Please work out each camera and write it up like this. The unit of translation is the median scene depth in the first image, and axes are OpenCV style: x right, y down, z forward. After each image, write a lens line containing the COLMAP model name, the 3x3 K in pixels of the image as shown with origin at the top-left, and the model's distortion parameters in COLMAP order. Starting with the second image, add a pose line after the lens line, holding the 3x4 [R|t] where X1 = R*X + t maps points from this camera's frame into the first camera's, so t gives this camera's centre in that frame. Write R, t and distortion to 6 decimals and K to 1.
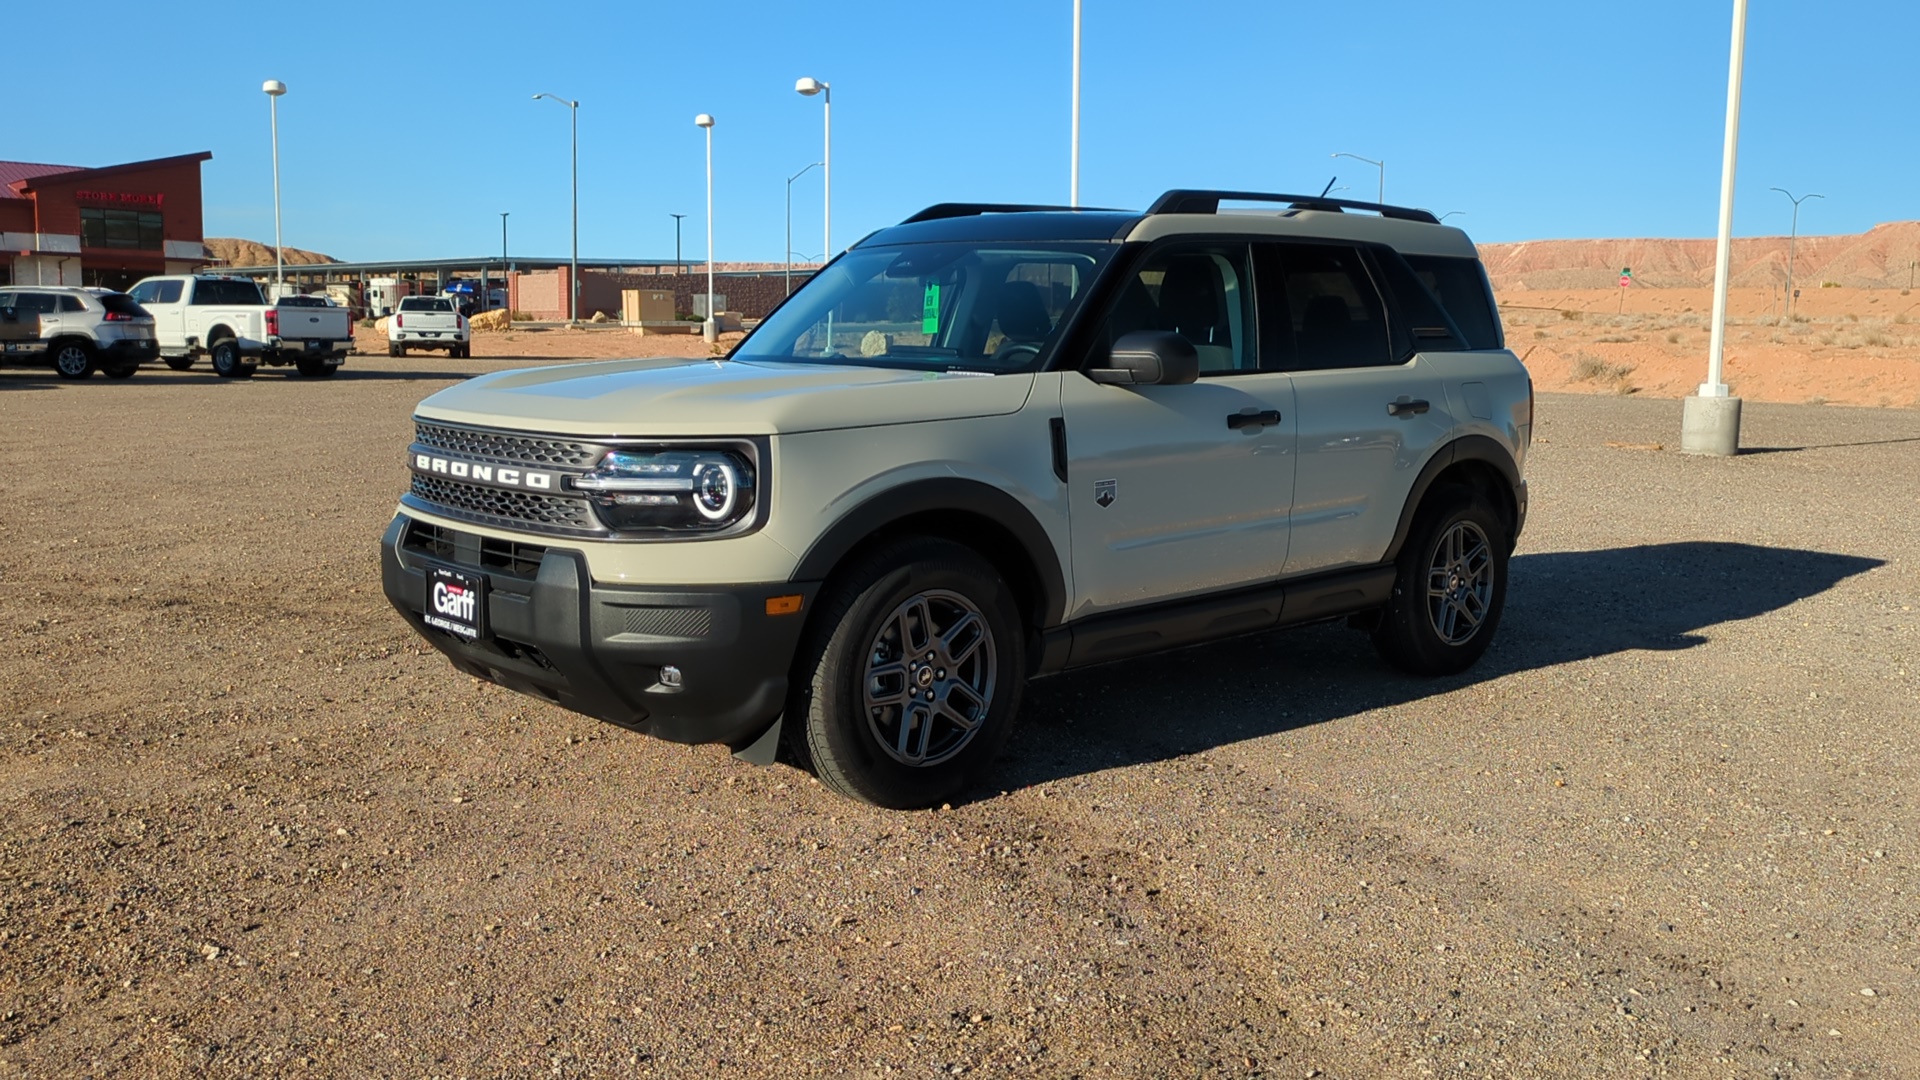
lens RADIAL K [[1650.8, 0, 966.2], [0, 1650.8, 550.1], [0, 0, 1]] dist [0.088156, -0.118636]
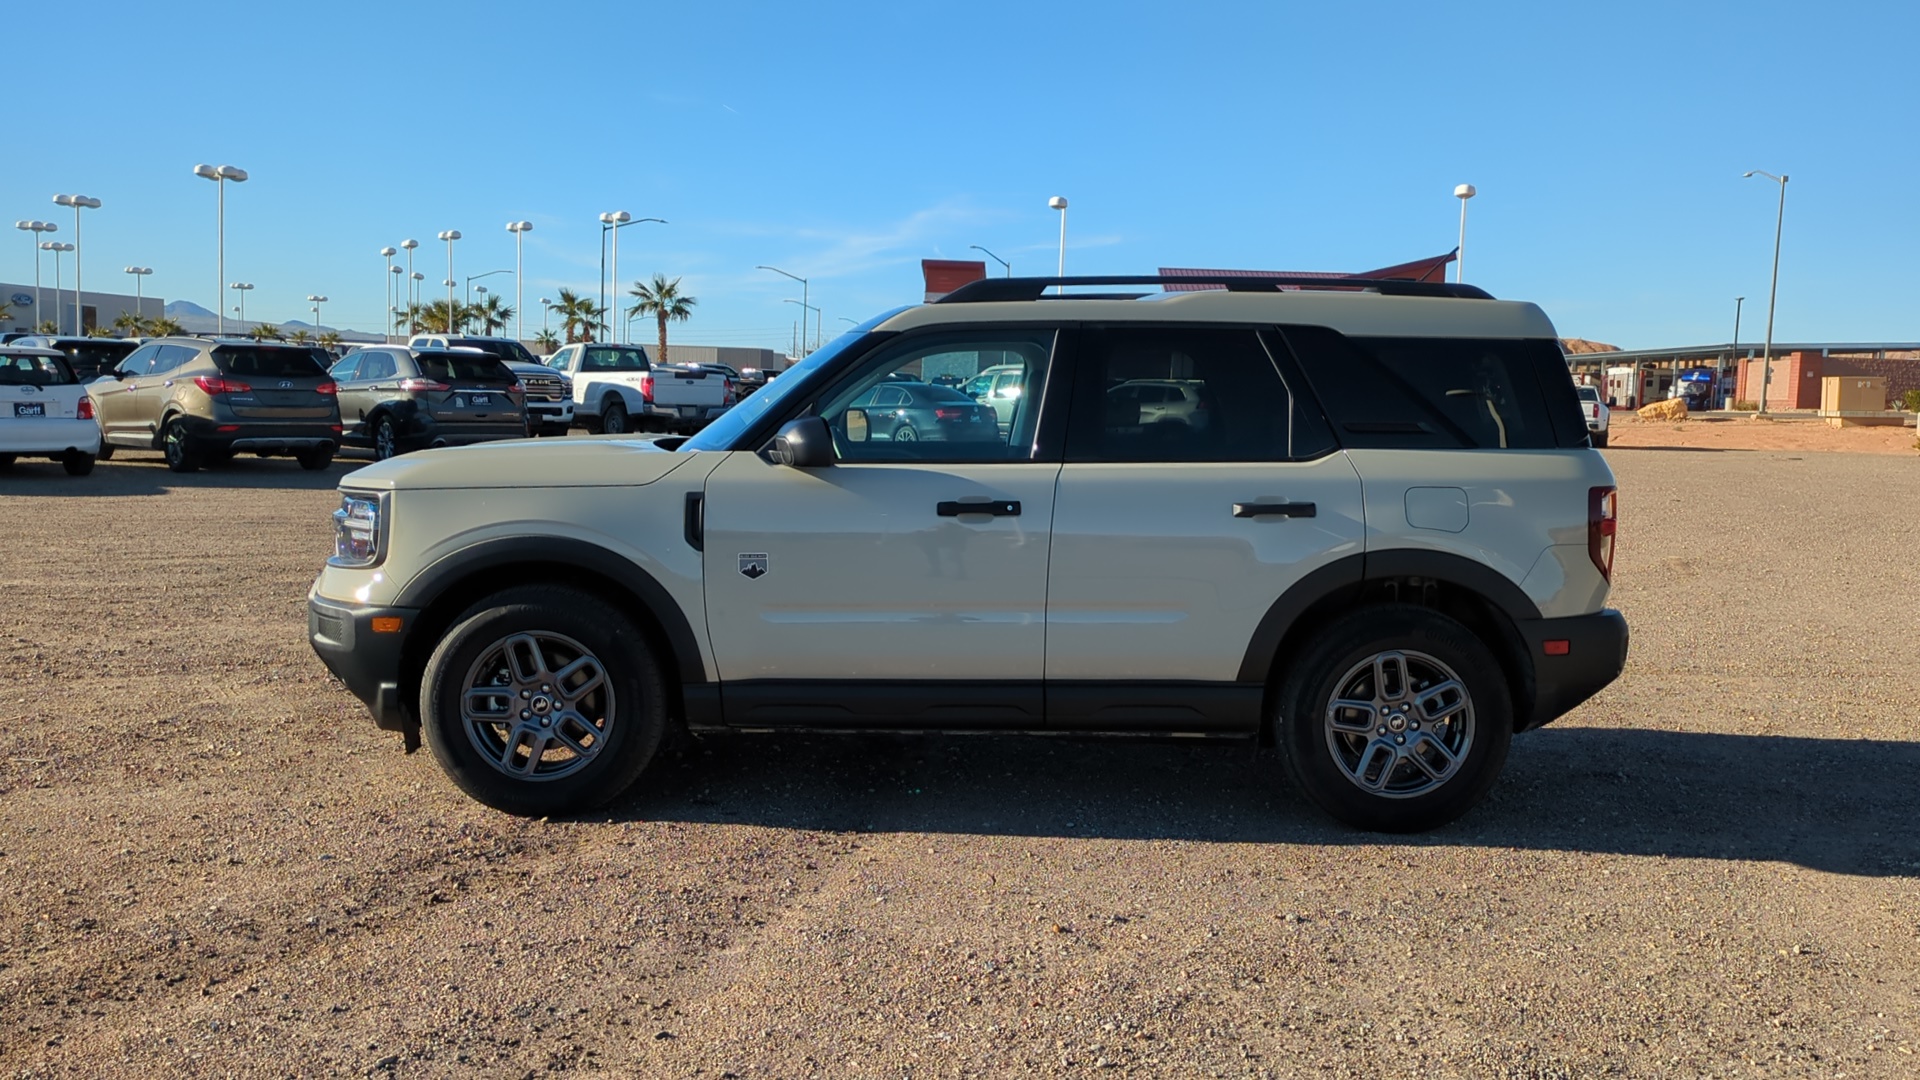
lens RADIAL K [[1650.8, 0, 966.2], [0, 1650.8, 550.1], [0, 0, 1]] dist [0.088156, -0.118636]
pose [[0.740929, 0.066790, -0.668254, 0.151281], [-0.102009, 0.994689, -0.013686, -0.007317], [0.663791, 0.078309, 0.743807, 0.048294]]
